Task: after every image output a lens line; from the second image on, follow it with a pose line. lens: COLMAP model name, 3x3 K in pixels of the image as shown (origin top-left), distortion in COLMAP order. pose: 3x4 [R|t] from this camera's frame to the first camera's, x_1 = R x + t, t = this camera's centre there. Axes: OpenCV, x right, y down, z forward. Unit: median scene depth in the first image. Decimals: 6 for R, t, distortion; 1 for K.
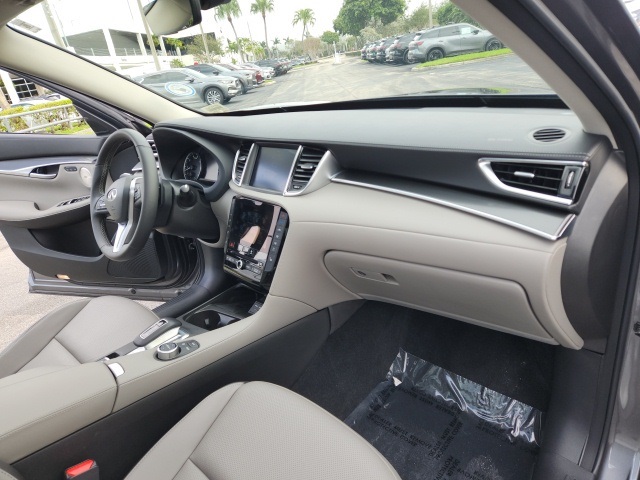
lens RADIAL K [[427.3, 0, 325.0], [0, 427.3, 243.1], [0, 0, 1]] dist [0.076619, -0.065950]
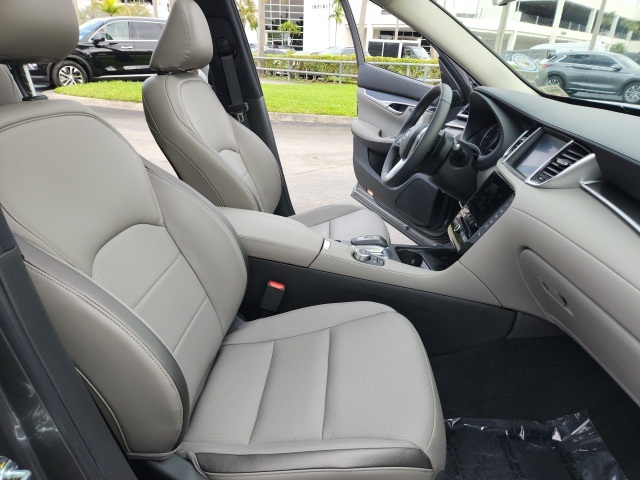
lens RADIAL K [[427.3, 0, 313.7], [0, 427.3, 244.4], [0, 0, 1]] dist [0.076619, -0.065950]
pose [[0.625582, 0.475930, -0.618173, 0.231746], [-0.439423, 0.869678, 0.224873, 0.002001], [0.644635, 0.130963, 0.753190, -0.033198]]
